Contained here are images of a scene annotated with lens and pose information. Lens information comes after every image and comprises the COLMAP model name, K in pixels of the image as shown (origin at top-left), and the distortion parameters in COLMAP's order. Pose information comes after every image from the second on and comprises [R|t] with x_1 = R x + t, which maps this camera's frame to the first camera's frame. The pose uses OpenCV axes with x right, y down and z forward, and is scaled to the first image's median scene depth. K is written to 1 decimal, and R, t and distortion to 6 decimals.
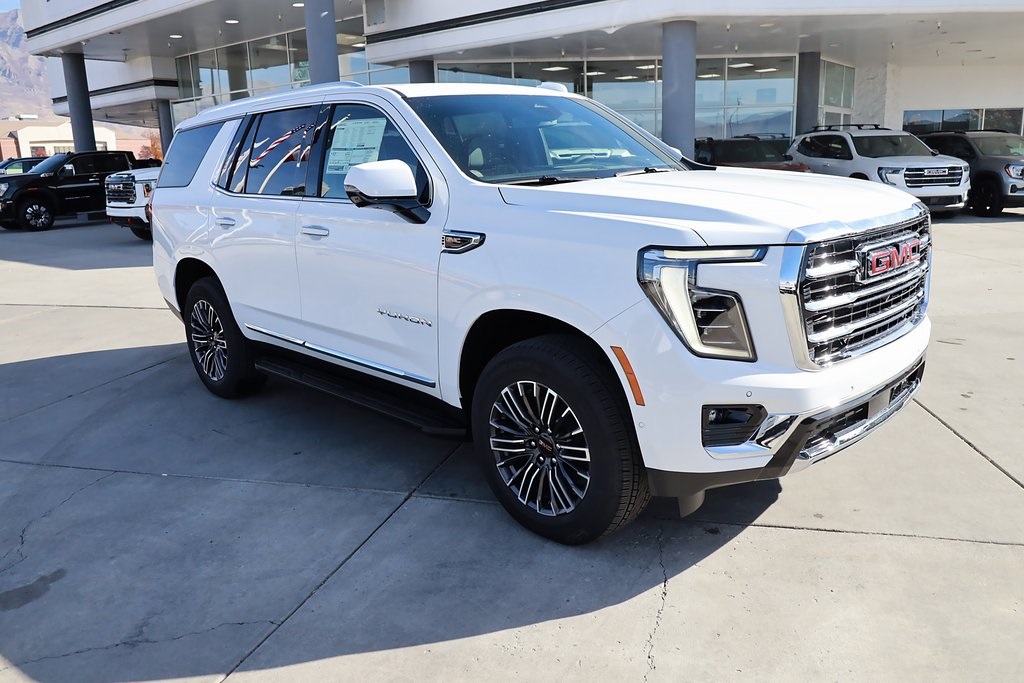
lens RADIAL K [[782.1, 0, 512.0], [0, 782.1, 341.5], [0, 0, 1]] dist [-0.002646, -0.002978]
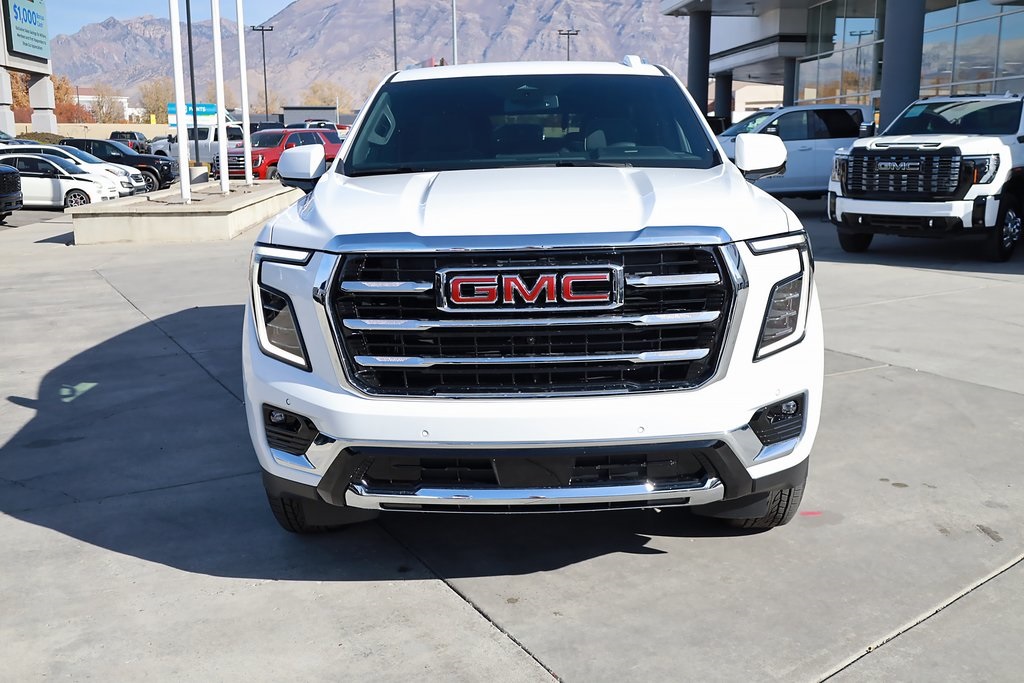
lens RADIAL K [[977.3, 0, 512.0], [0, 977.3, 341.5], [0, 0, 1]] dist [0.002902, -0.015508]
pose [[0.704598, 0.169990, -0.688945, 0.979996], [-0.176842, 0.982315, 0.061517, -0.095555], [0.687218, 0.078490, 0.722199, 0.238595]]
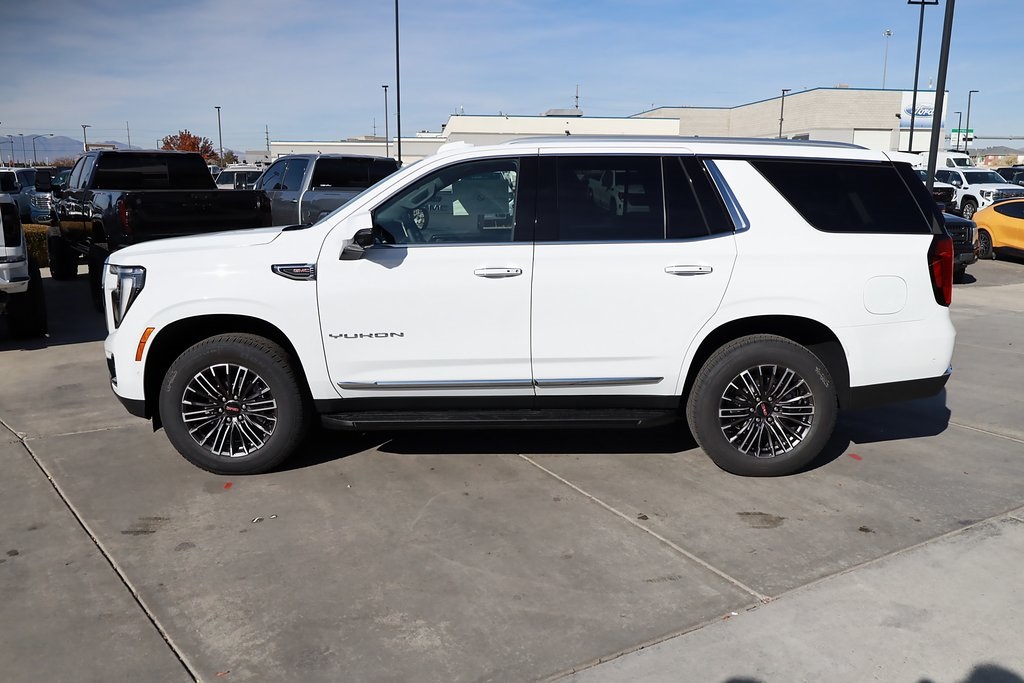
lens RADIAL K [[795.7, 0, 512.0], [0, 795.7, 341.5], [0, 0, 1]] dist [-0.012081, -0.007353]
pose [[-0.695938, 0.174704, -0.696526, 1.004649], [-0.140656, 0.918003, 0.370792, -0.645920], [0.704192, 0.356019, -0.614300, 2.363290]]
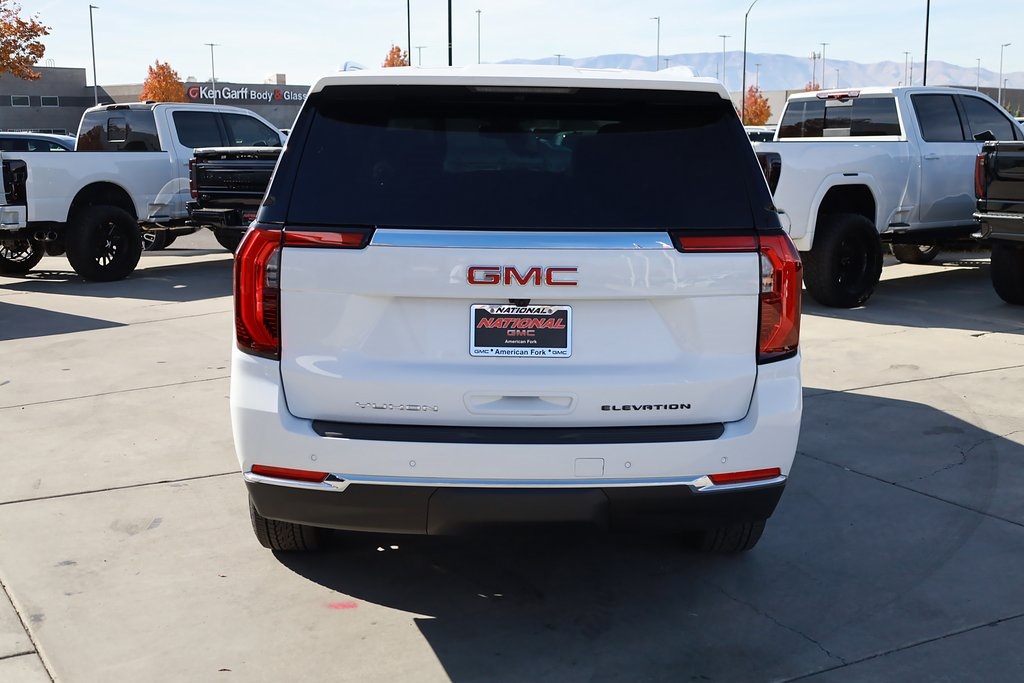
lens RADIAL K [[1204.7, 0, 517.2], [0, 1204.7, 353.9], [0, 0, 1]] dist [-0.001258, -0.030365]
pose [[-0.739657, -0.086790, 0.667364, -1.330733], [0.178709, 0.930717, 0.319106, -0.616749], [-0.648823, 0.355293, -0.672901, 2.619979]]
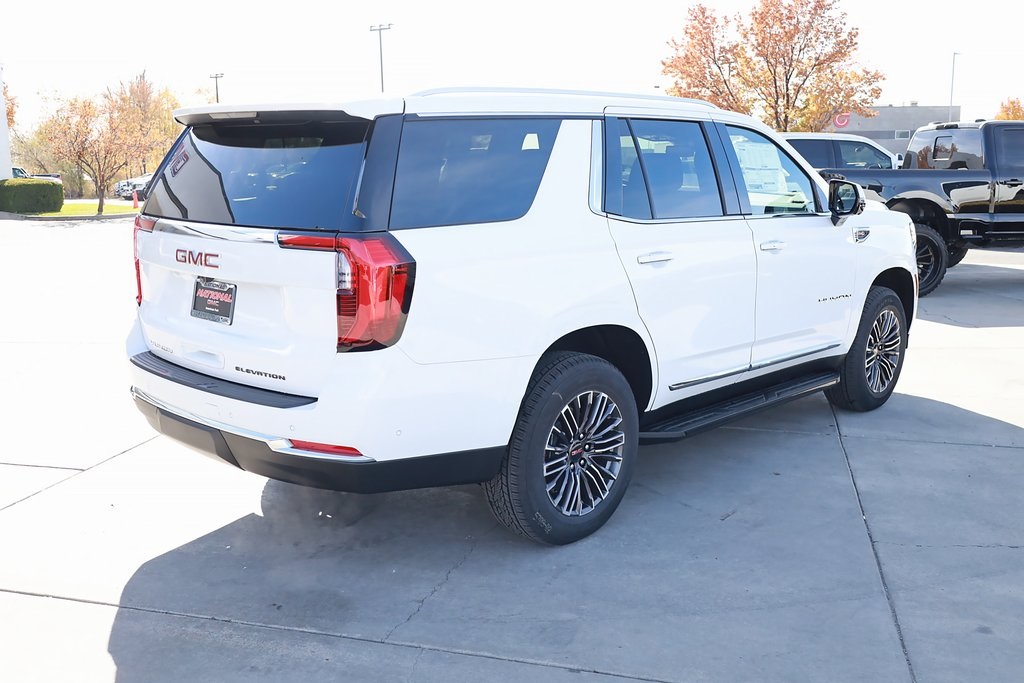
lens RADIAL K [[977.3, 0, 512.0], [0, 977.3, 341.5], [0, 0, 1]] dist [0.002902, -0.015508]
pose [[-0.055189, -0.144770, 0.987925, -1.759548], [0.233775, 0.960058, 0.153746, -0.343679], [-0.970723, 0.239437, -0.019141, 1.593223]]
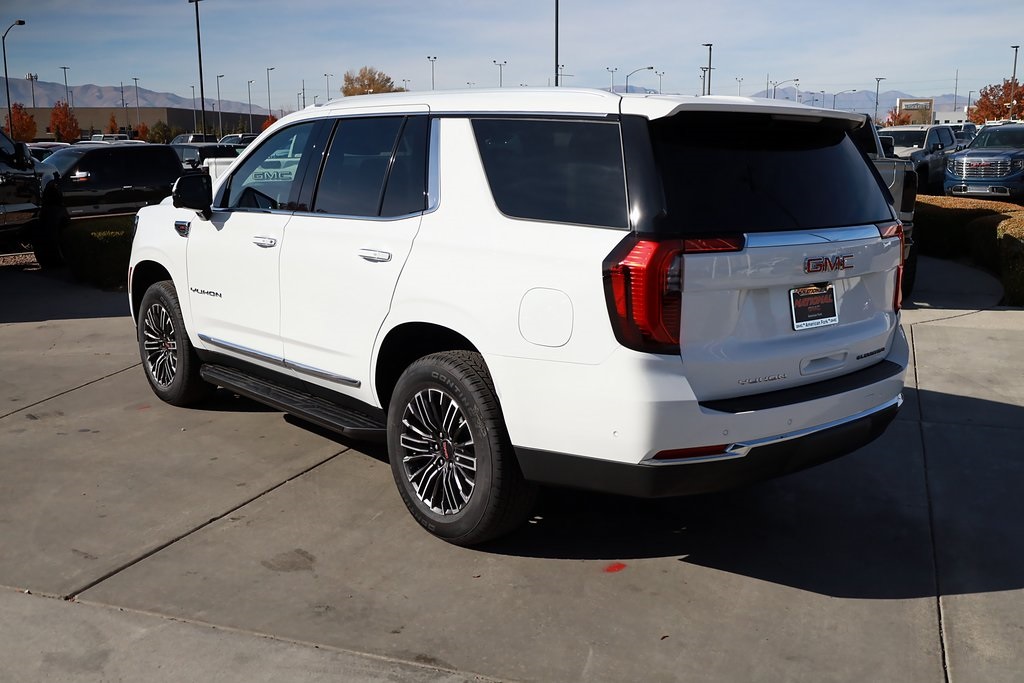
lens RADIAL K [[992.6, 0, 512.0], [0, 992.6, 341.5], [0, 0, 1]] dist [0.005938, 0.006535]
pose [[-0.997497, 0.023448, 0.066703, -0.354280], [0.048793, 0.911045, 0.409410, -0.737457], [-0.051169, 0.411640, -0.909909, 2.952717]]
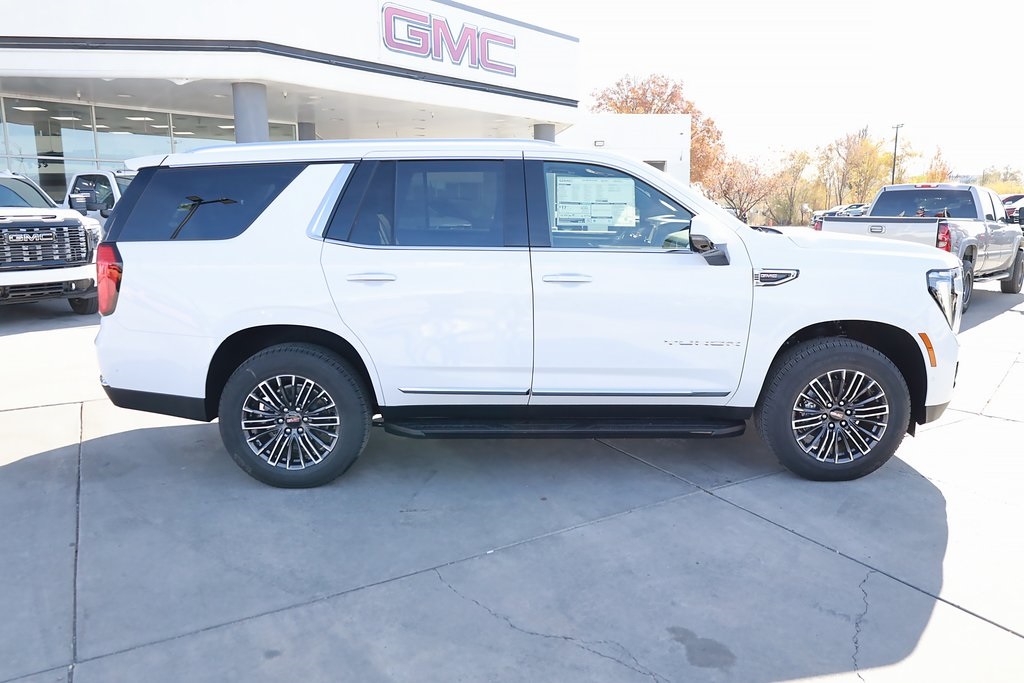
lens RADIAL K [[749.6, 0, 512.0], [0, 749.6, 341.5], [0, 0, 1]] dist [-0.007161, 0.004404]
pose [[0.685376, -0.102751, 0.720903, -1.197497], [0.148777, 0.988871, -0.000500, -0.077594], [-0.712829, 0.107597, 0.693036, 0.410706]]
